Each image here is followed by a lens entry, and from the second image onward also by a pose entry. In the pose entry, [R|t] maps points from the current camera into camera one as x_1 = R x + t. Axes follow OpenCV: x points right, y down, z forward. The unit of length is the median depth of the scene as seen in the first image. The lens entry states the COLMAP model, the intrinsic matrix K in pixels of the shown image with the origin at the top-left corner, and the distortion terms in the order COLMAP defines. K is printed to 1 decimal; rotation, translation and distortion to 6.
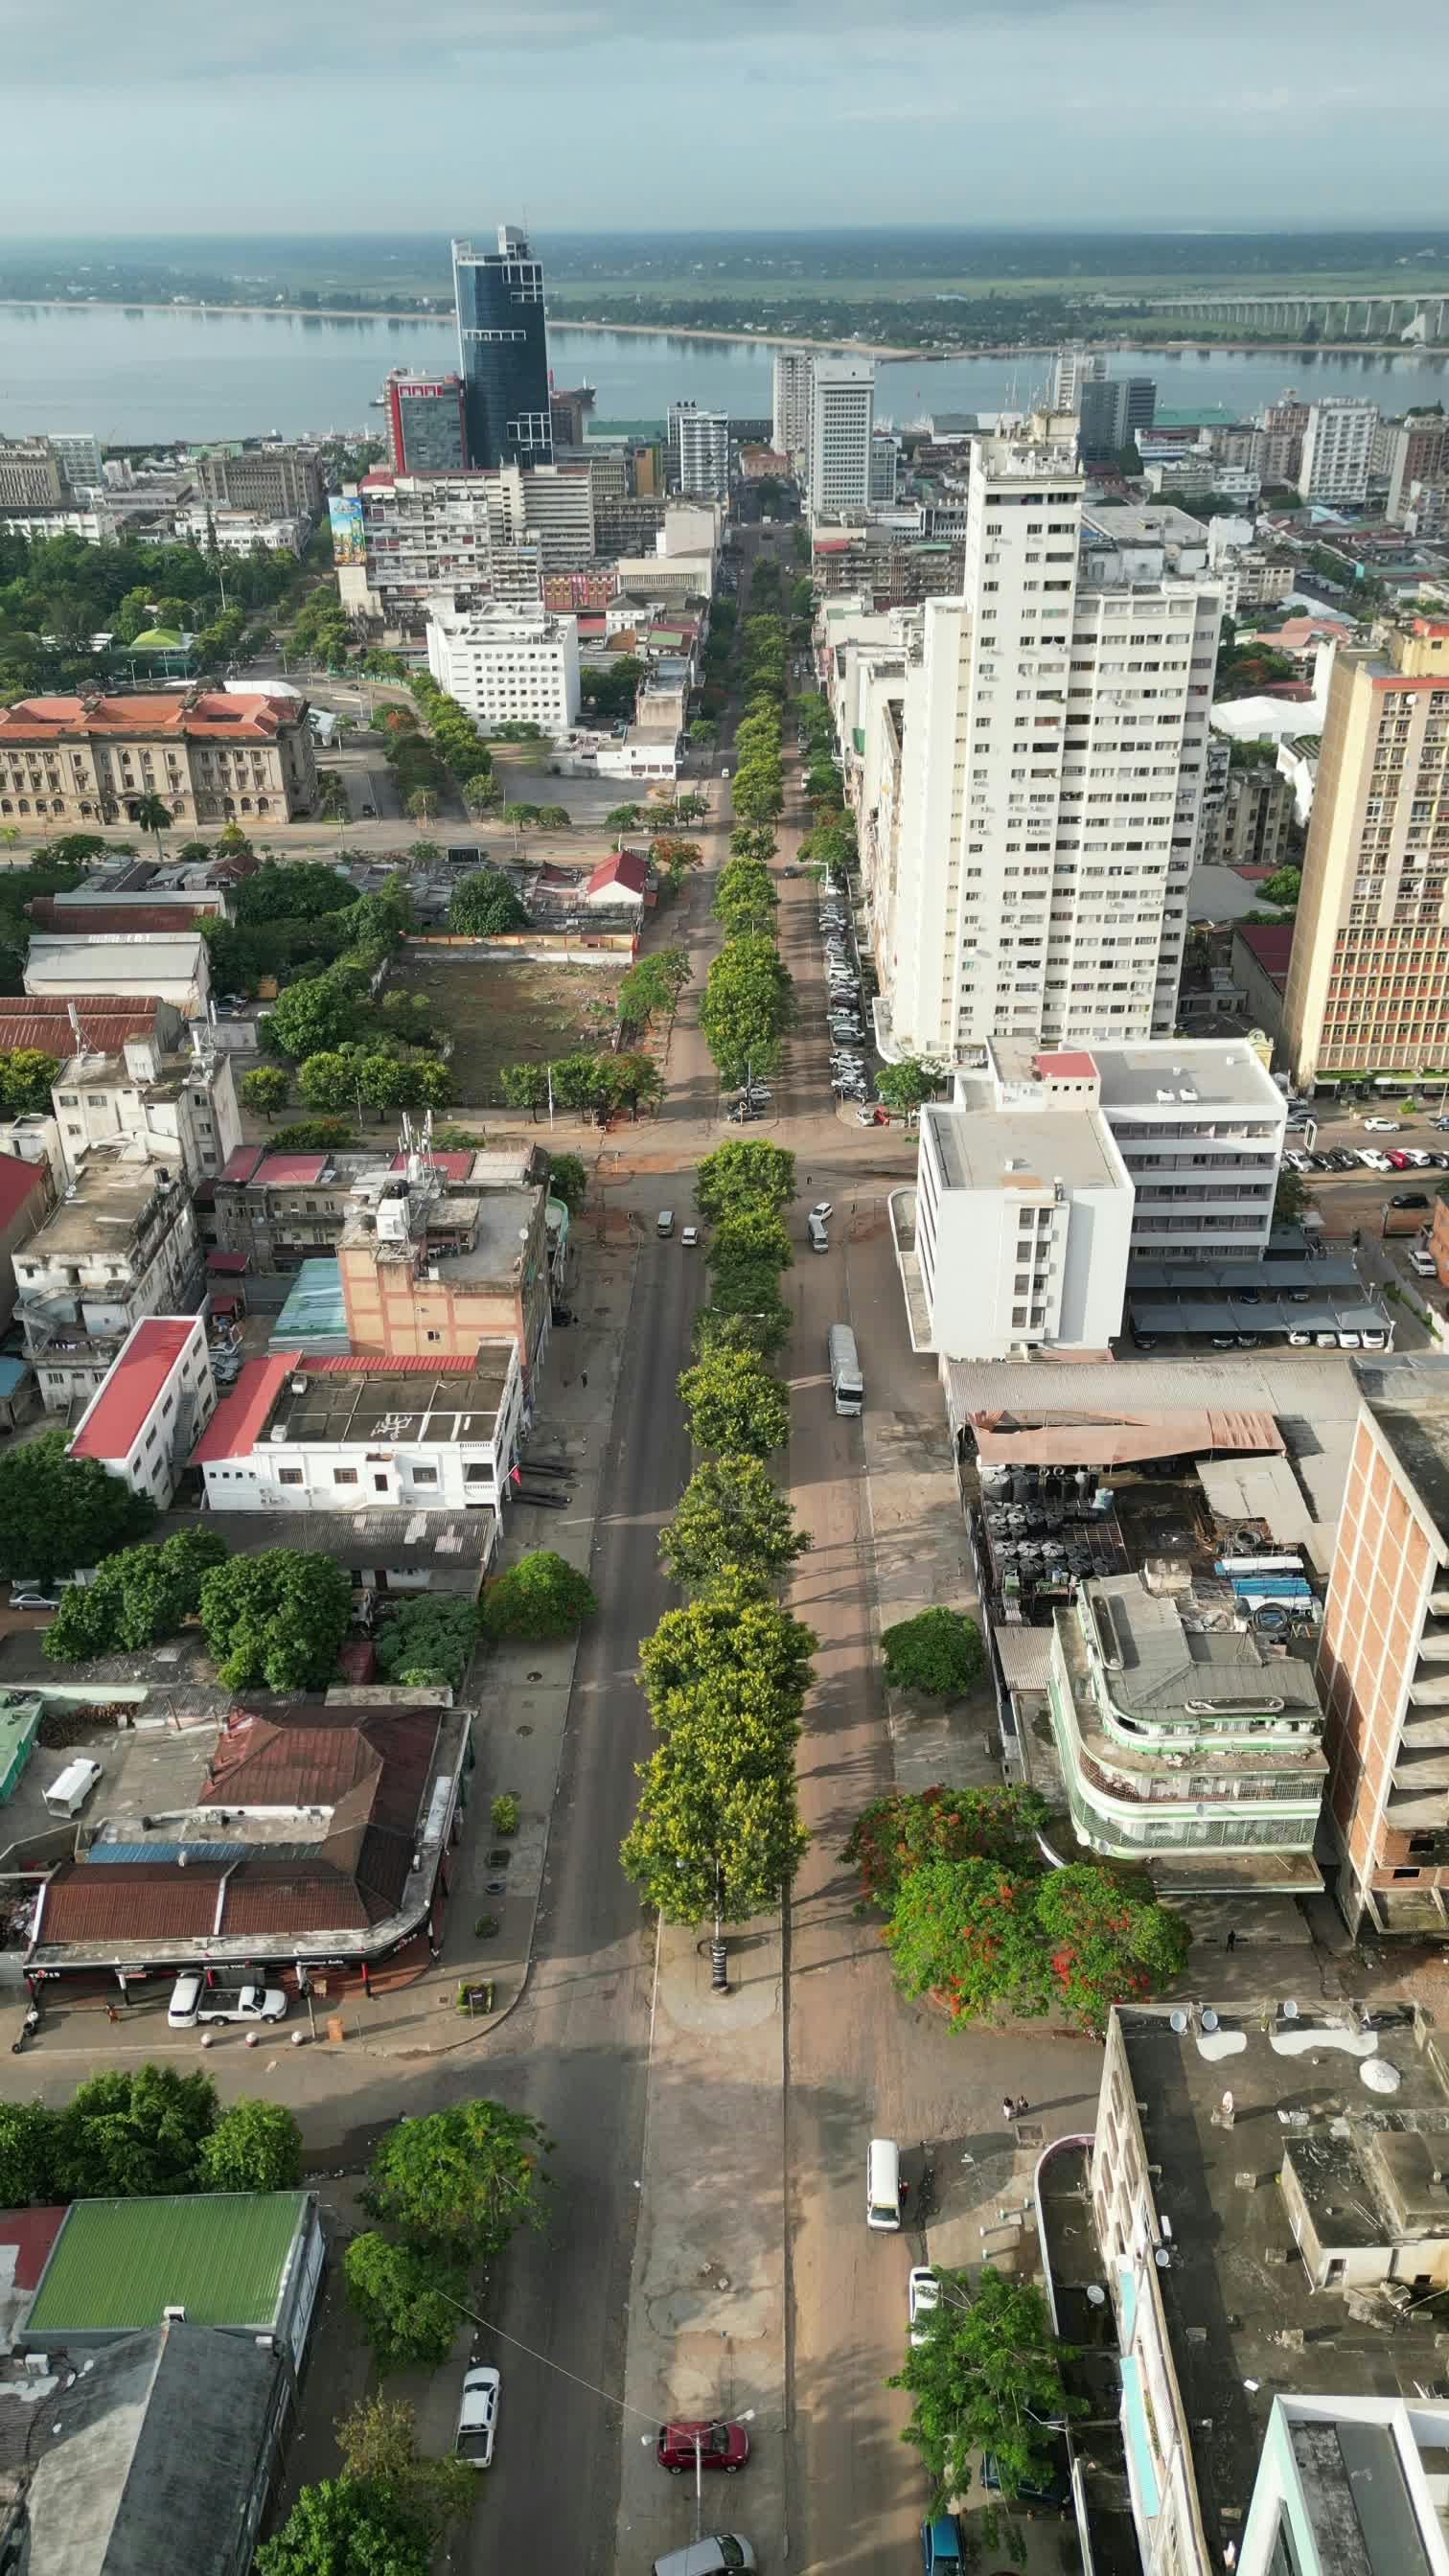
lens RADIAL K [[1946.0, 0, 708.3], [0, 1946.0, 1298.2], [0, 0, 1]] dist [0.082290, -0.039842]
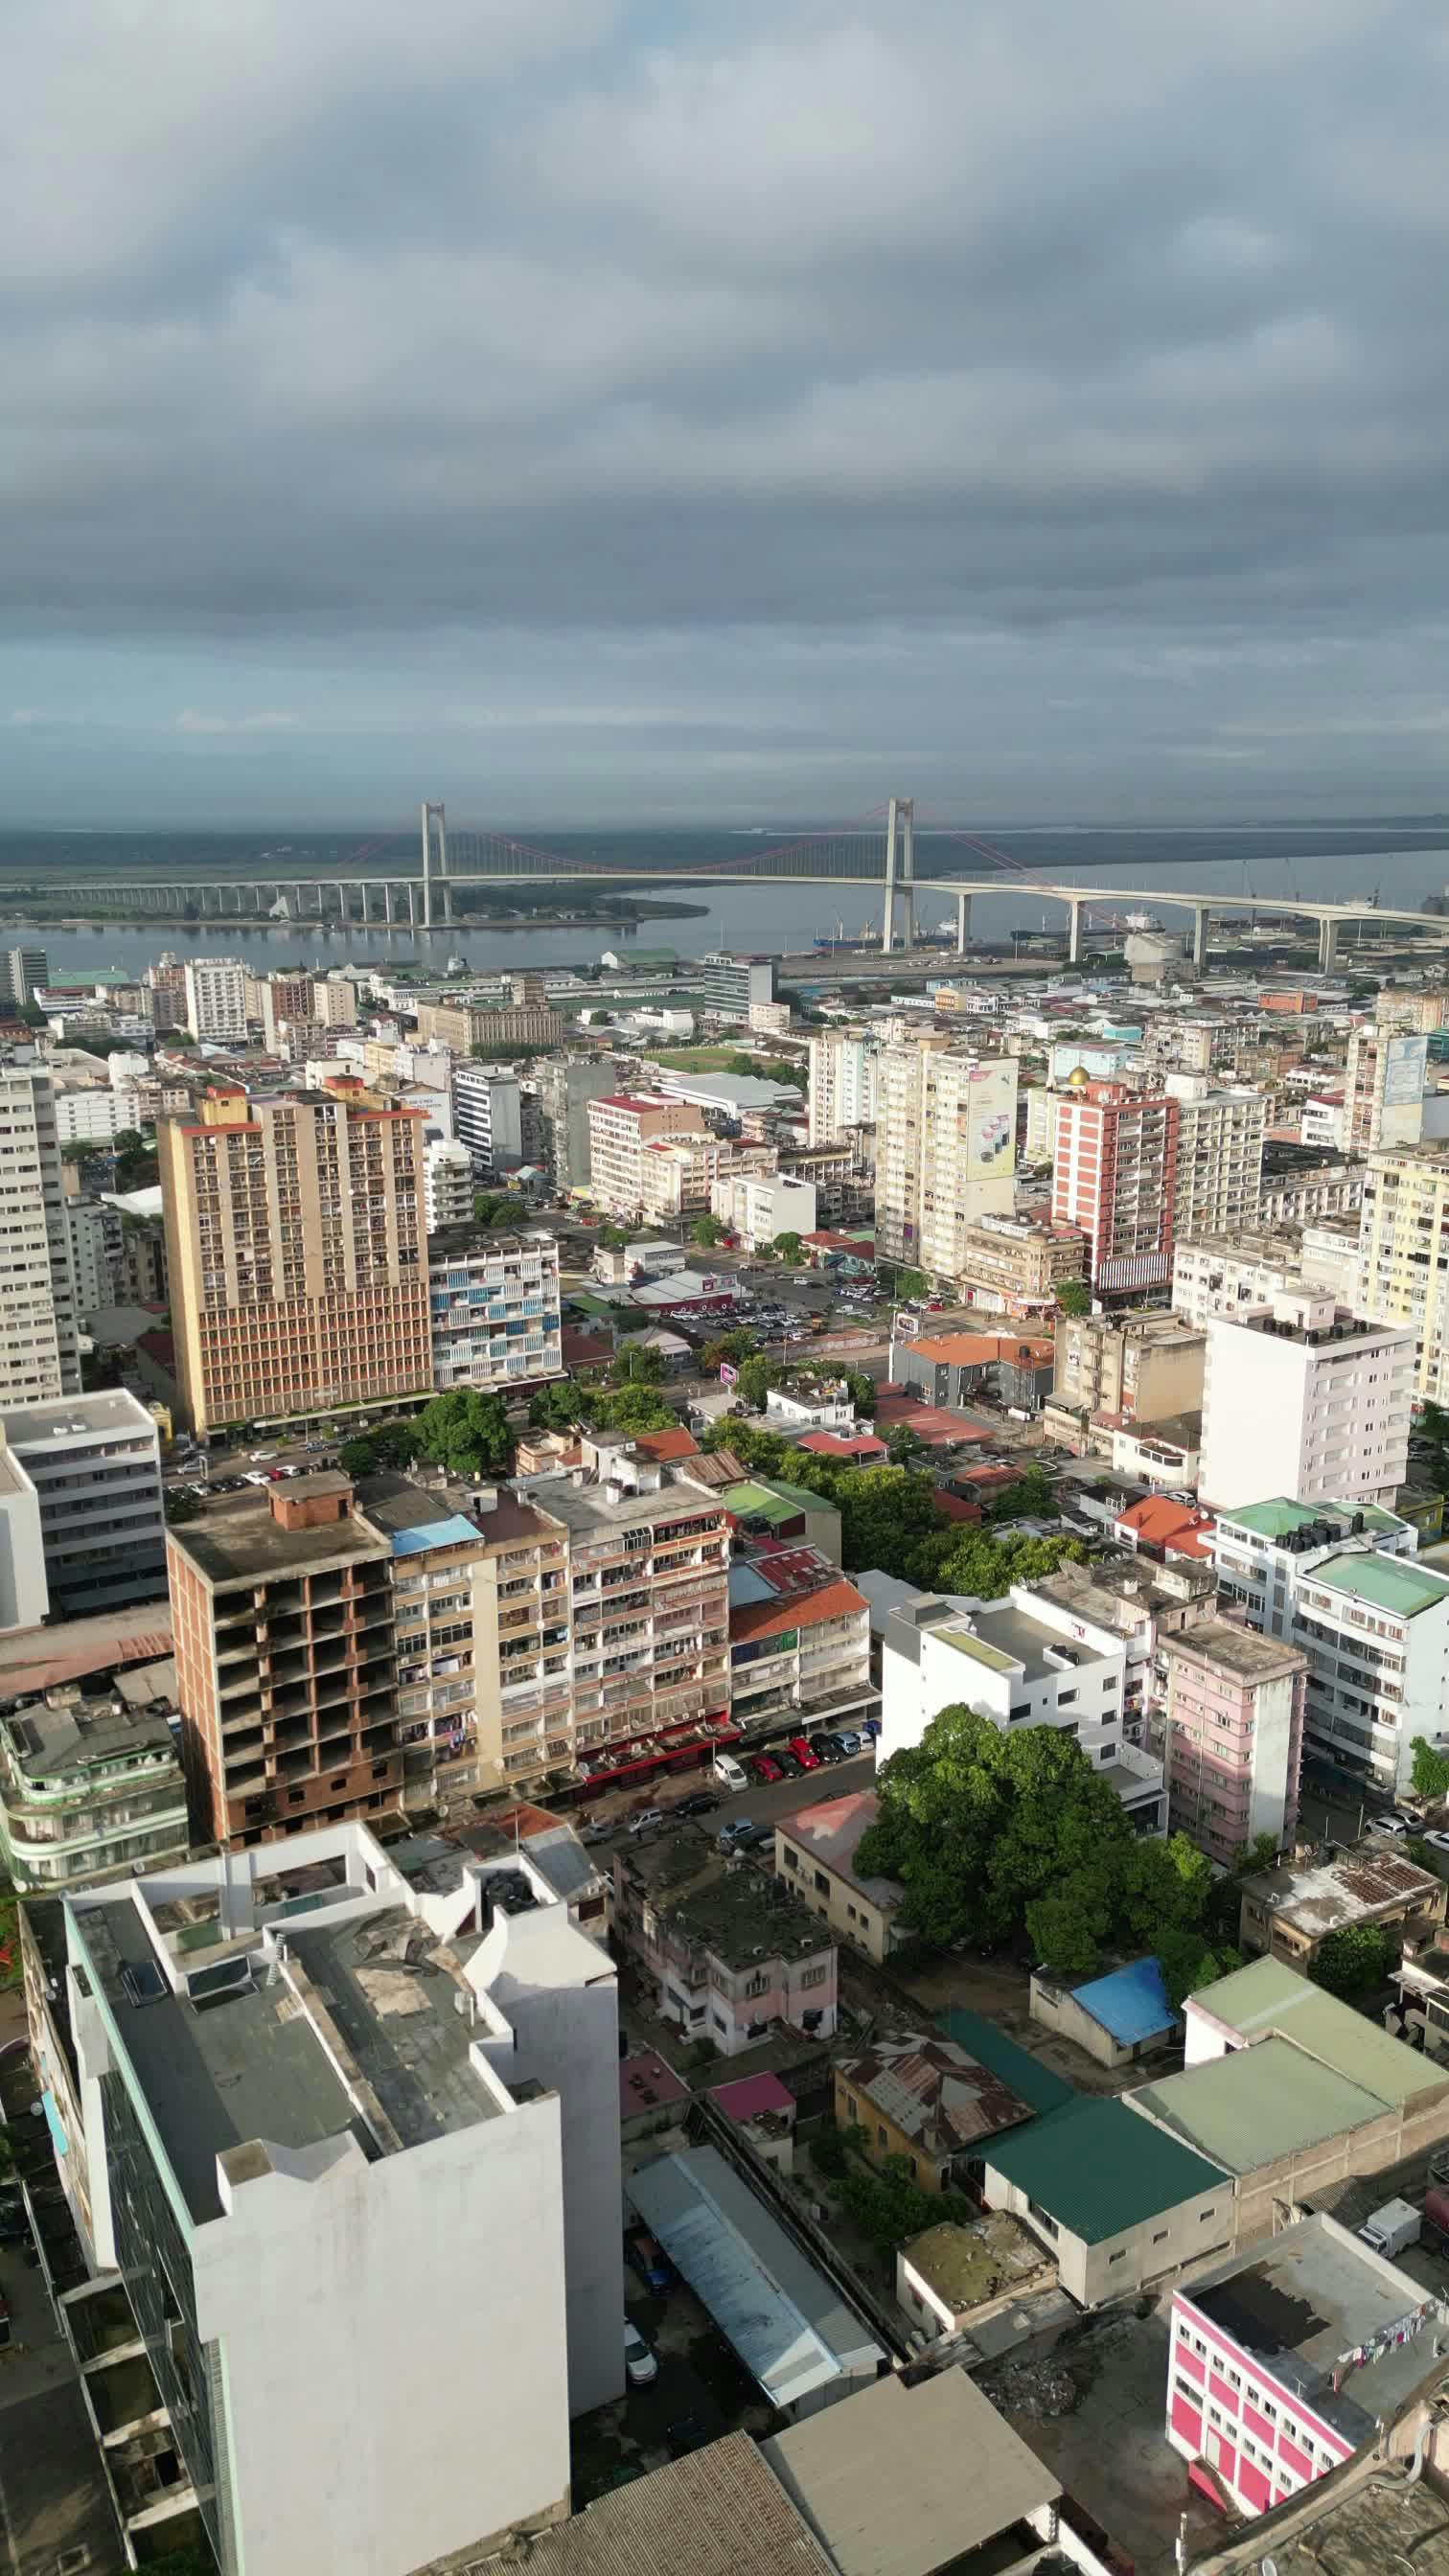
lens RADIAL K [[1946.0, 0, 708.3], [0, 1946.0, 1298.2], [0, 0, 1]] dist [0.082290, -0.039842]
pose [[0.870051, -0.120213, 0.478080, -0.000154], [0.238163, 0.951623, -0.194144, 0.129735], [-0.431613, 0.282776, 0.856591, -0.240401]]
